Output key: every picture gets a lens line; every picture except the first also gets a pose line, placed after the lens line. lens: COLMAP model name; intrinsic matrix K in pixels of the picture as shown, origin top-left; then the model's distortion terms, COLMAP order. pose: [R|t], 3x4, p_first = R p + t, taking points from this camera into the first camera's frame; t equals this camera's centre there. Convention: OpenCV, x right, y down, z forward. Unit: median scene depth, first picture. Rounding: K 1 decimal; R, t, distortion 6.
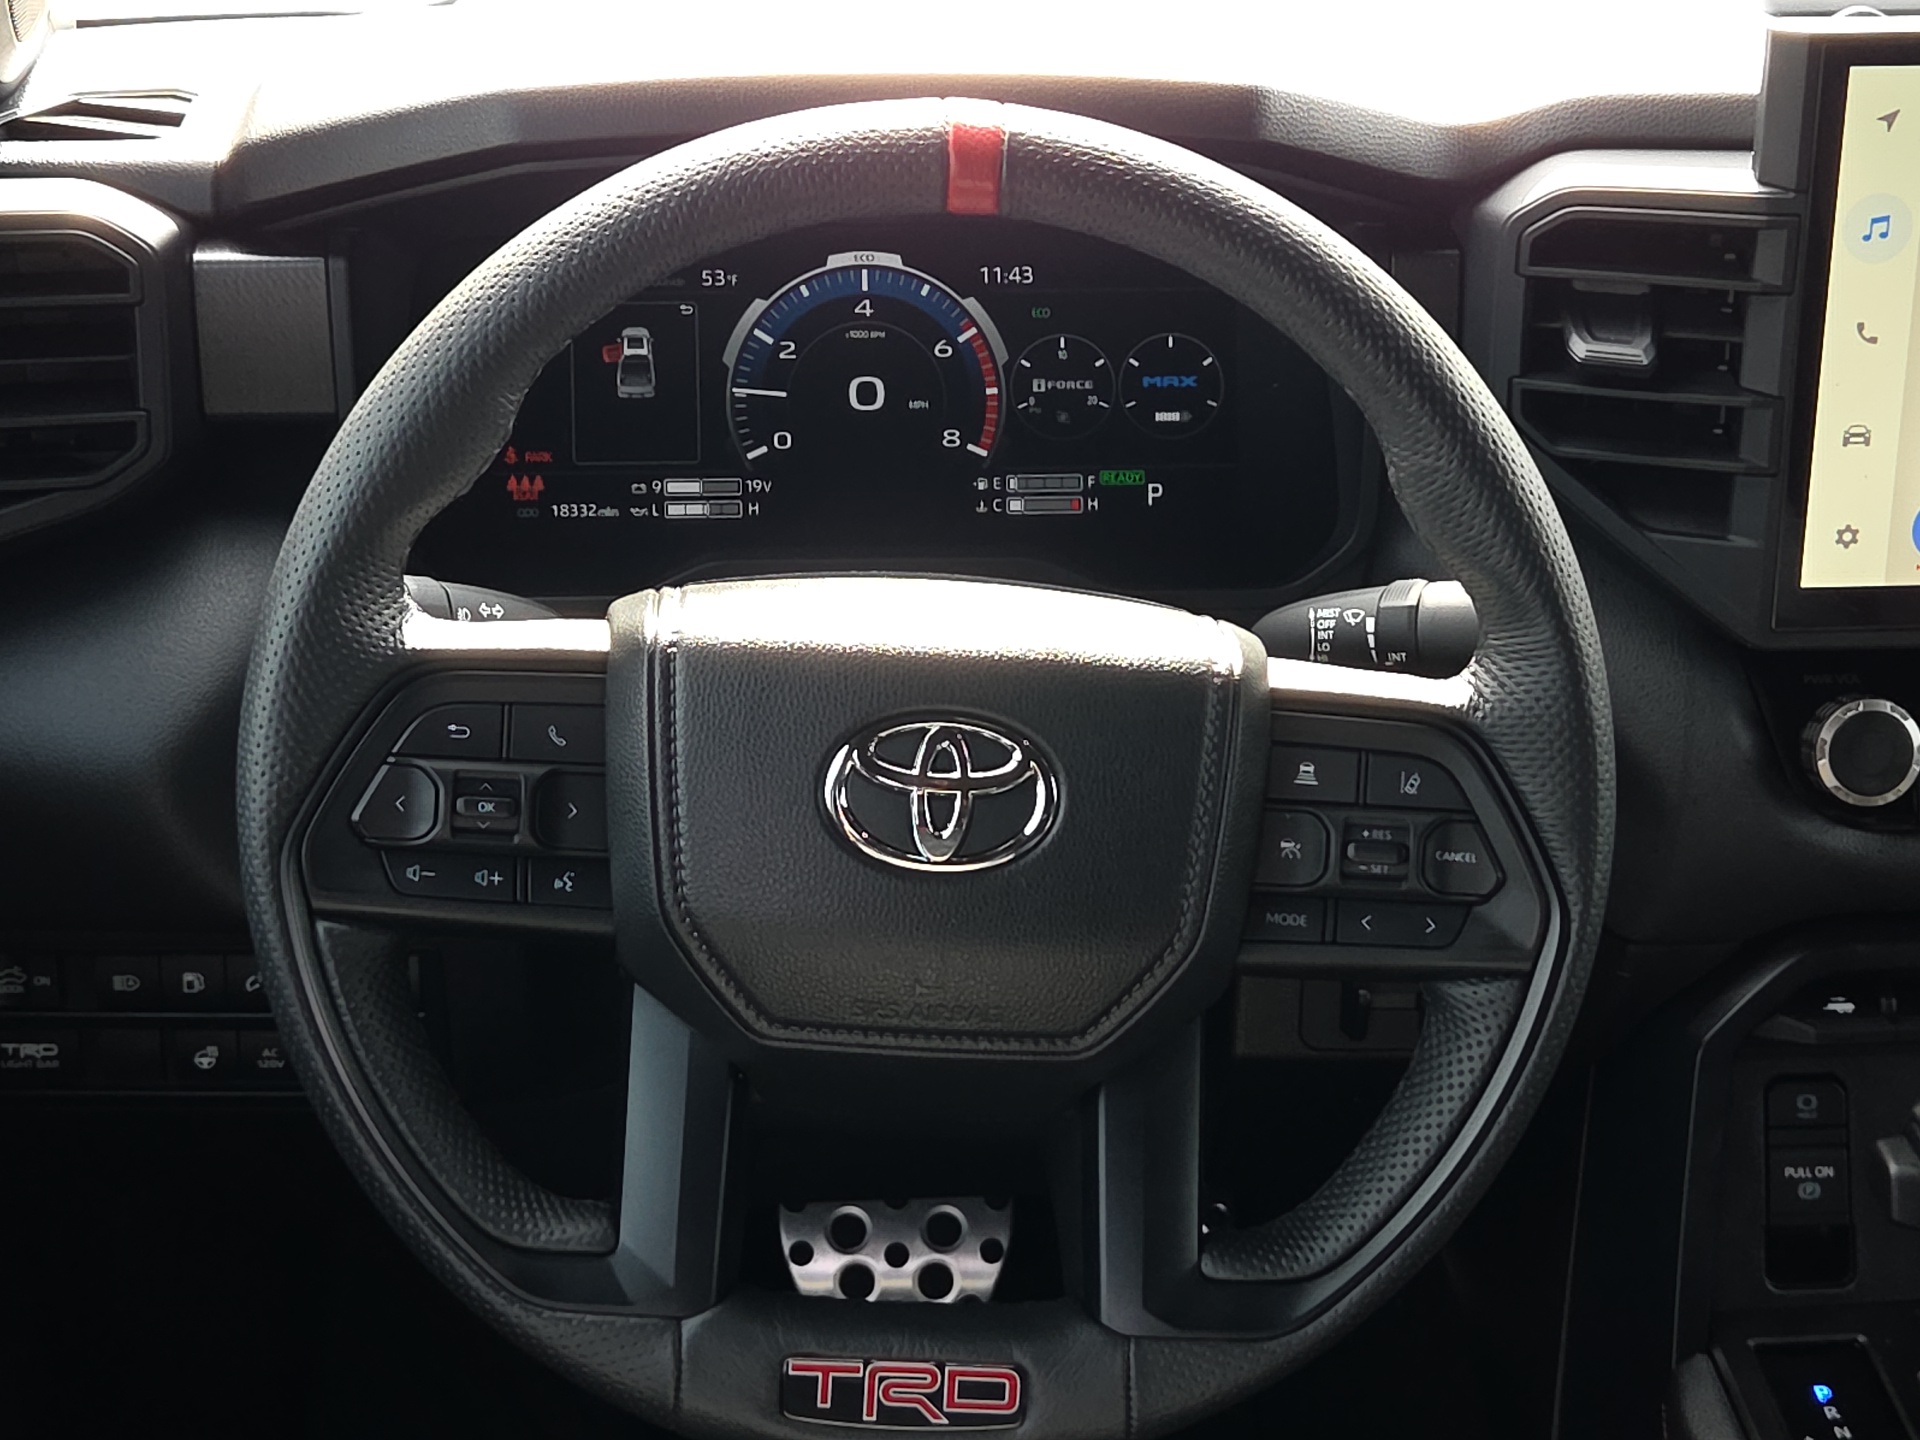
lens RADIAL K [[3287.3, 0, 967.1], [0, 3287.3, 660.5], [0, 0, 1]] dist [0.090979, 0.000000]
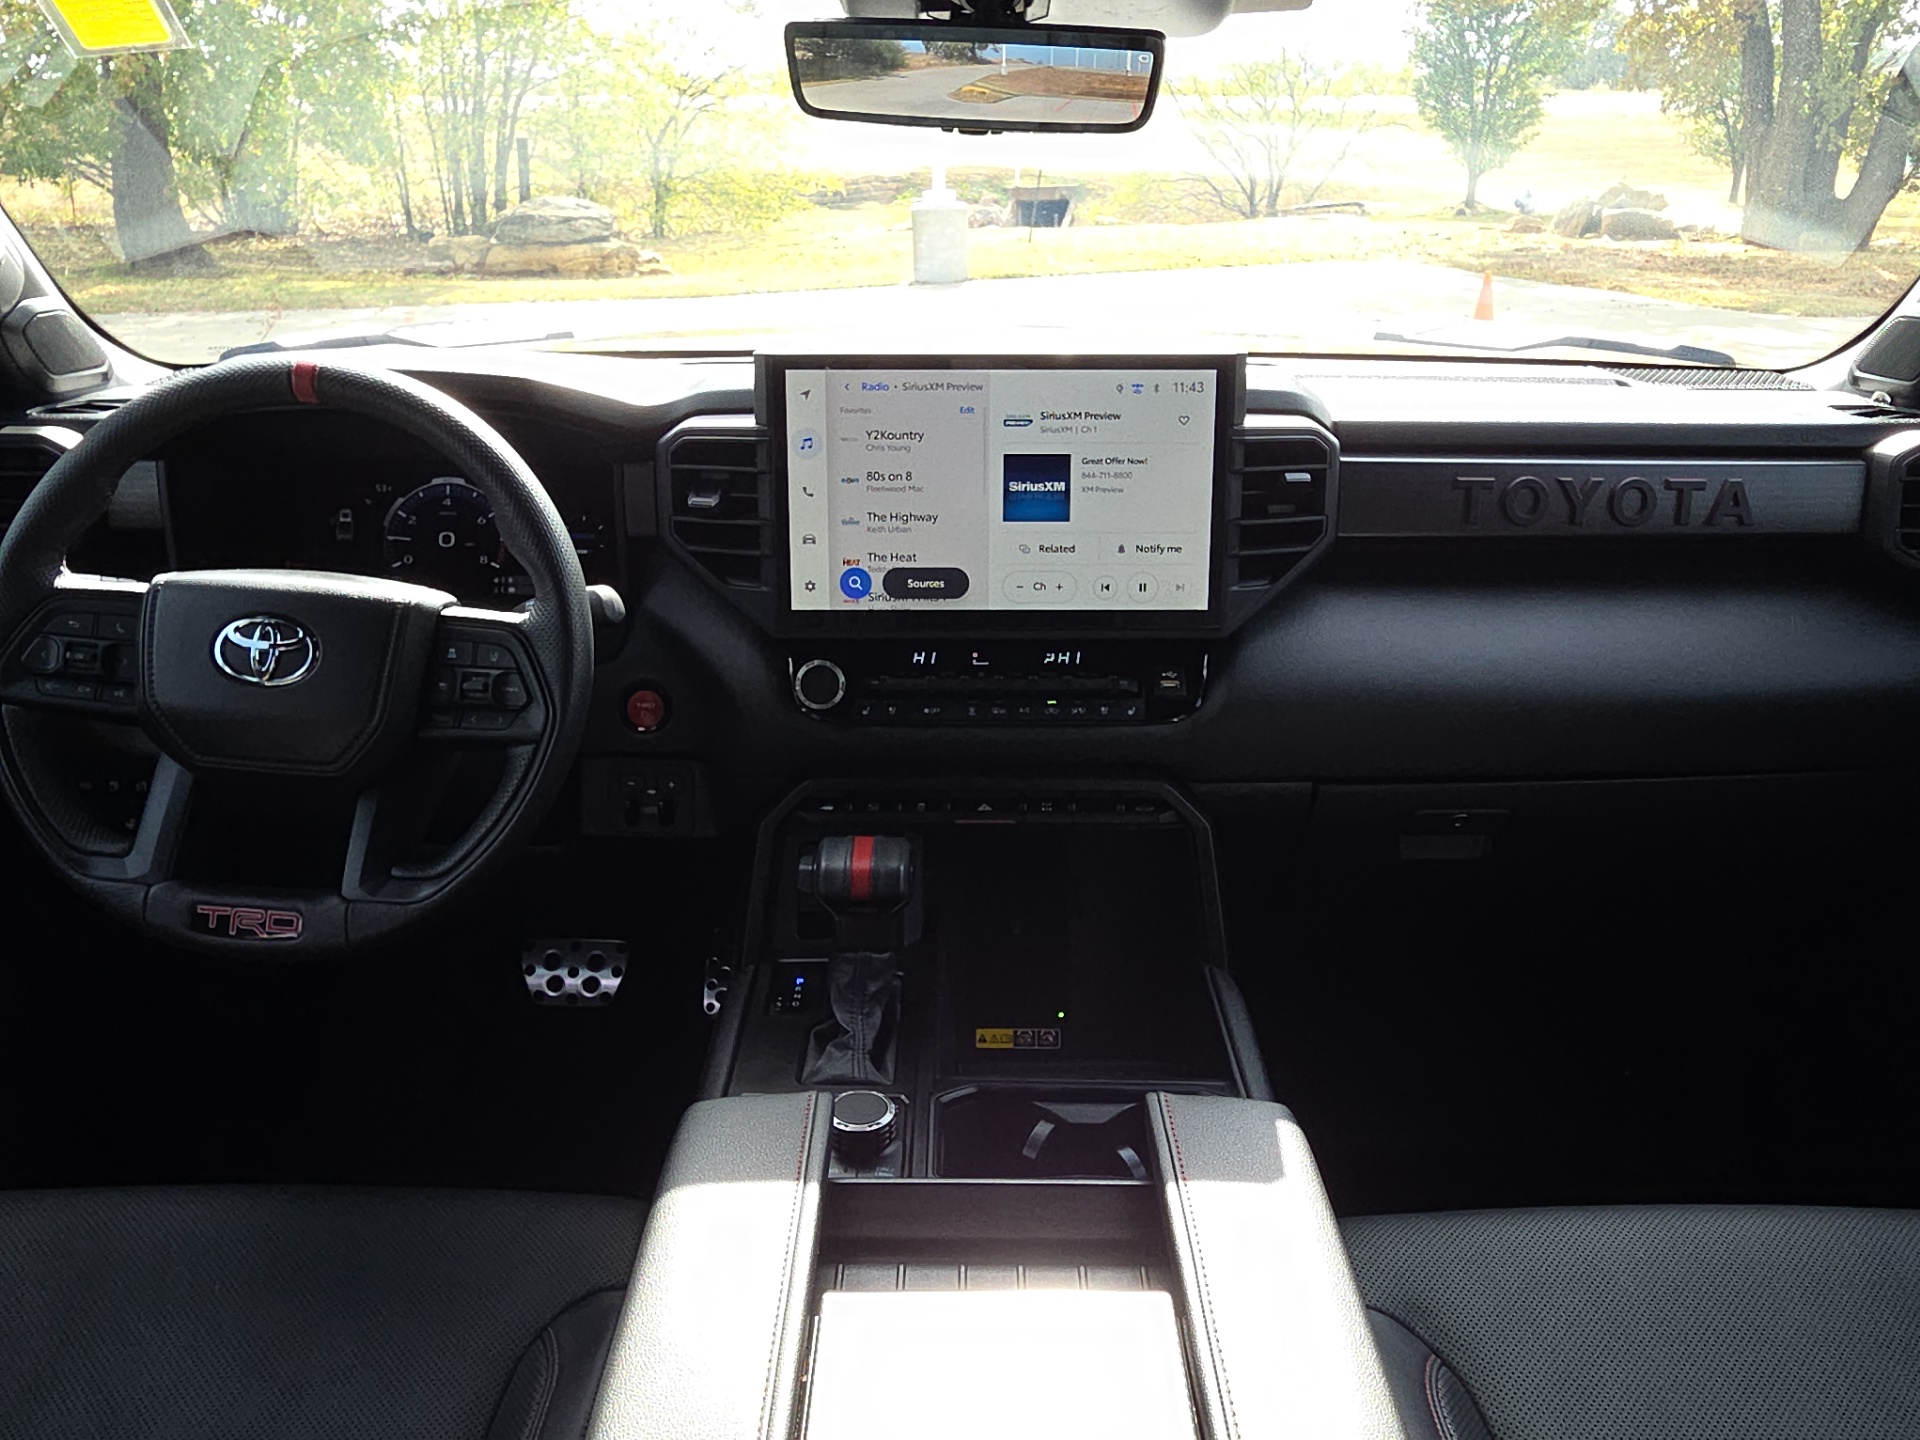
lens RADIAL K [[1533.7, 0, 958.4], [0, 1533.7, 709.9], [0, 0, 1]] dist [-0.000624, 0.010565]
pose [[0.996777, 0.013918, -0.079007, 0.448962], [-0.021010, 0.995751, -0.089655, 0.135330], [0.077424, 0.091026, 0.992834, -0.001849]]
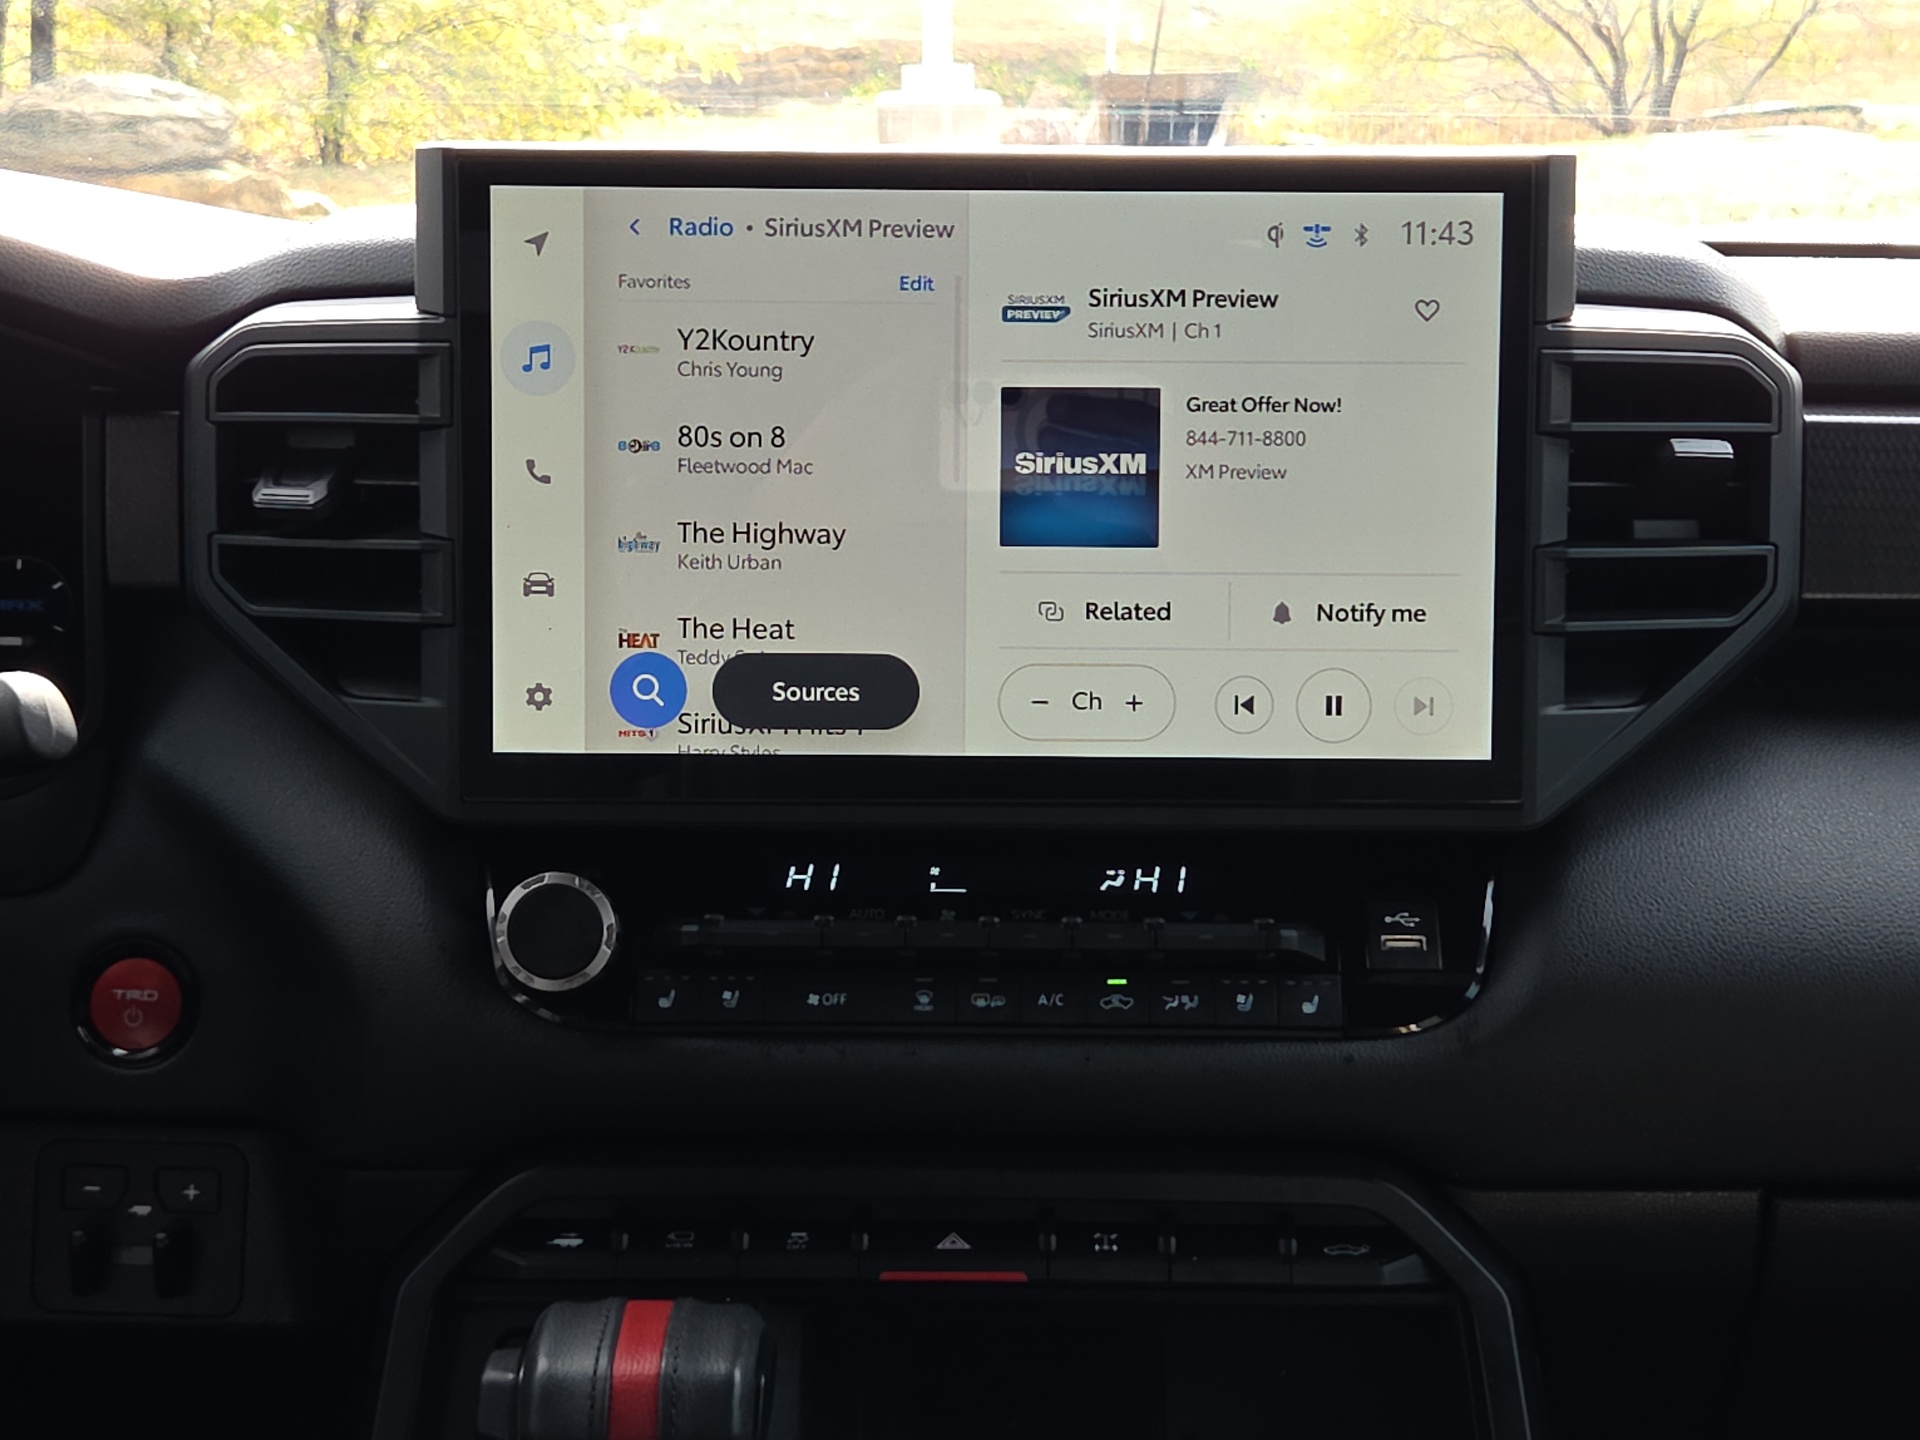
lens RADIAL K [[3428.0, 0, 973.4], [0, 3428.0, 655.7], [0, 0, 1]] dist [0.082863, 0.000000]
pose [[0.996557, 0.008772, -0.082447, 0.468059], [-0.029122, 0.968063, -0.249009, 0.187492], [0.077630, 0.250553, 0.964986, 0.082816]]
